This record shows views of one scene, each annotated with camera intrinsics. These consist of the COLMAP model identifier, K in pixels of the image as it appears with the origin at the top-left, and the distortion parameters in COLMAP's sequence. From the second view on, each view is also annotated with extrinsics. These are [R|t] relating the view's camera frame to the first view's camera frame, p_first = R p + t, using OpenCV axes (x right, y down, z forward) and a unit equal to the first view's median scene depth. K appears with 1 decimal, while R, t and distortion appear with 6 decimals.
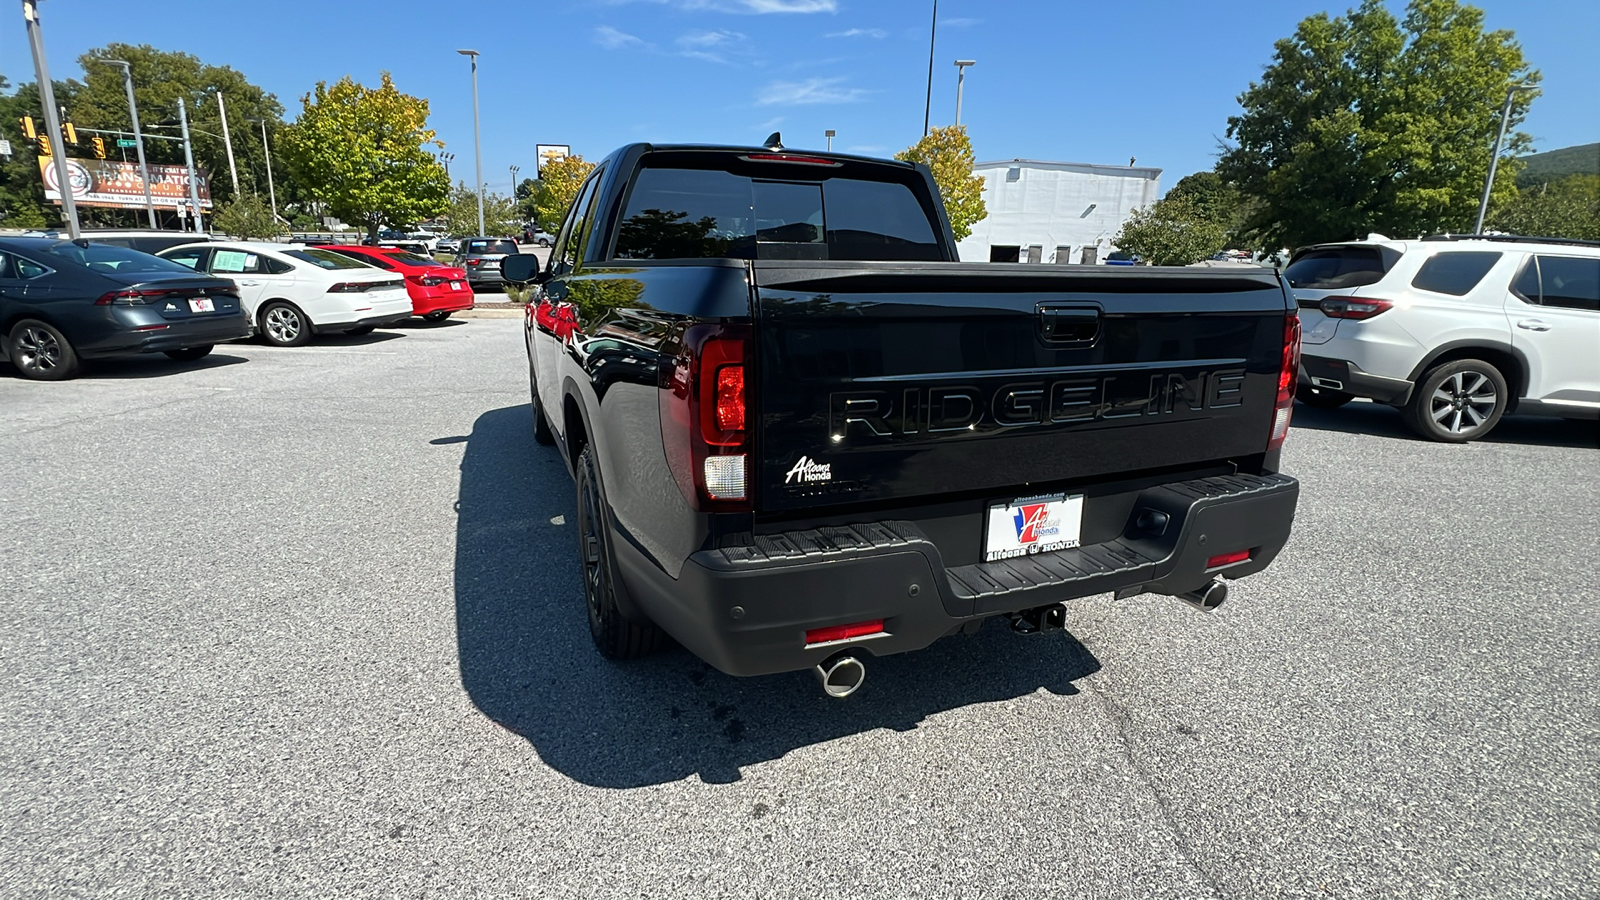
lens RADIAL K [[737.3, 0, 794.8], [0, 737.3, 446.2], [0, 0, 1]] dist [-0.004380, 0.001493]
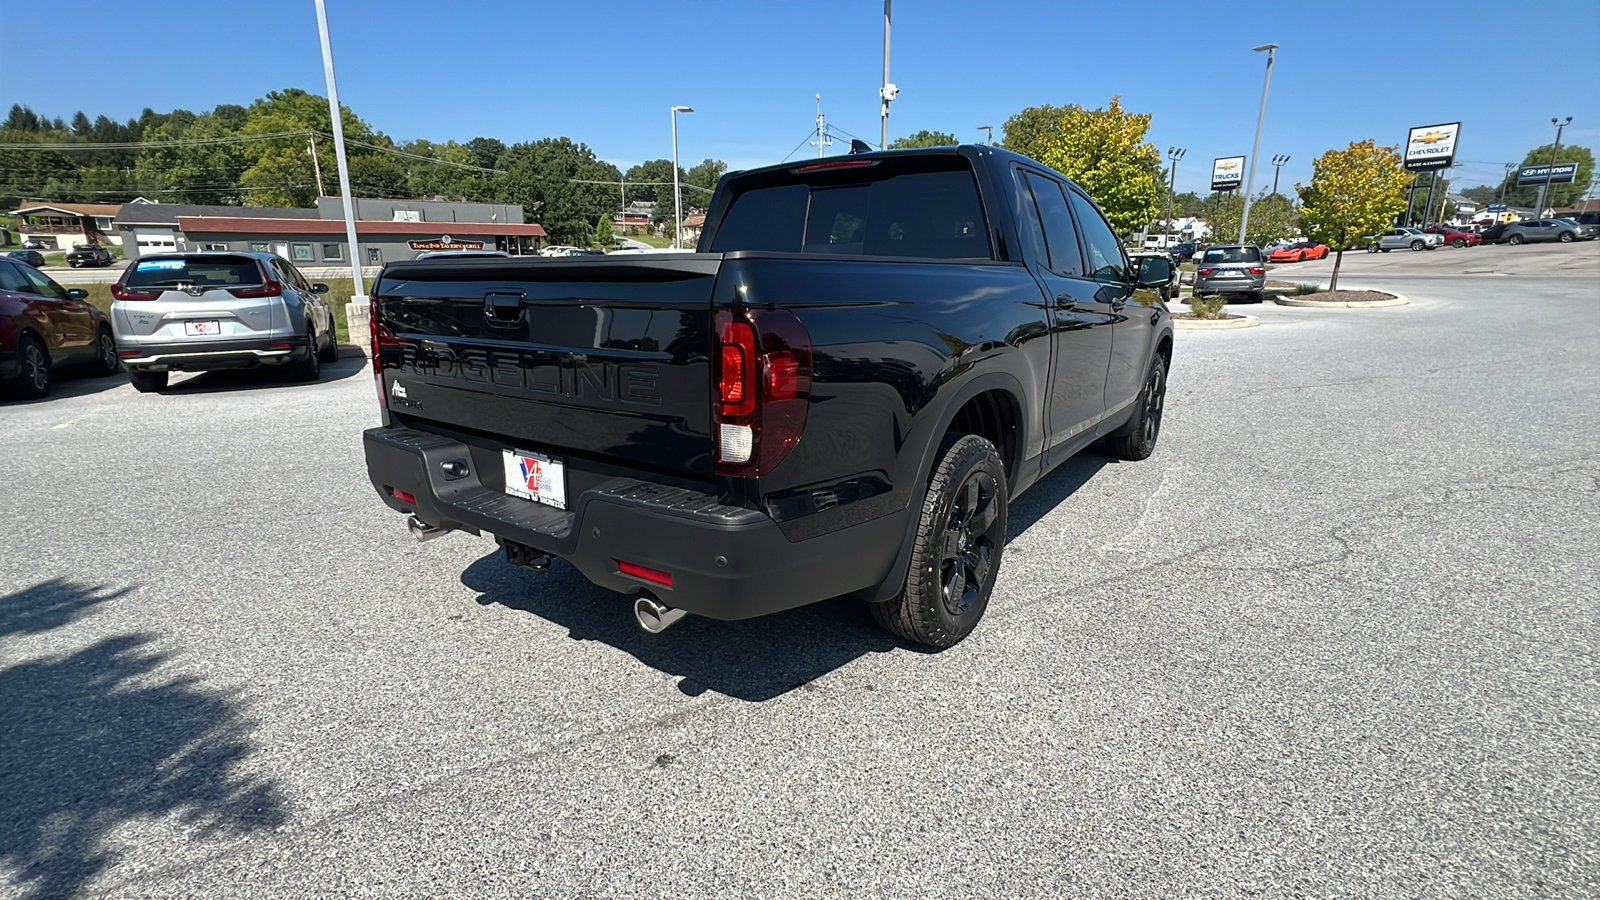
lens RADIAL K [[737.3, 0, 794.8], [0, 737.3, 446.2], [0, 0, 1]] dist [-0.004380, 0.001493]
pose [[0.530026, 0.174703, -0.829790, 0.126154], [-0.187562, 0.978463, 0.086200, -0.010192], [0.826978, 0.109949, 0.551378, 0.056447]]
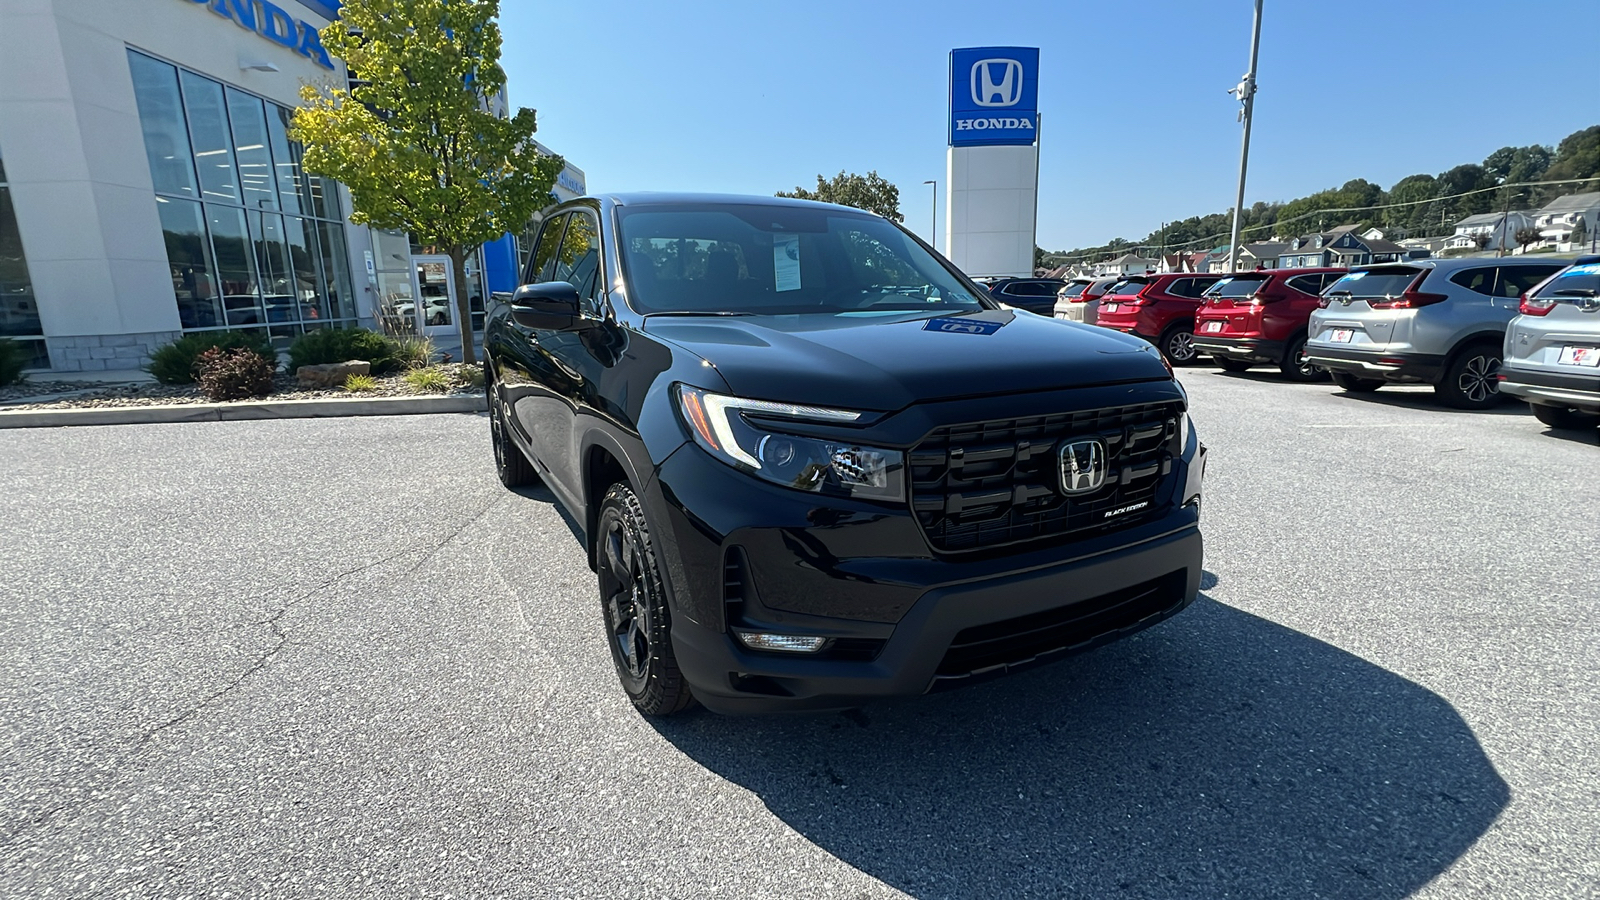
lens RADIAL K [[735.6, 0, 794.3], [0, 735.6, 450.2], [0, 0, 1]] dist [-0.004254, -0.000065]
pose [[-0.994870, 0.015540, -0.099959, -0.018859], [-0.029807, 0.899233, 0.436453, -0.088122], [0.096669, 0.437194, -0.894157, 0.356953]]
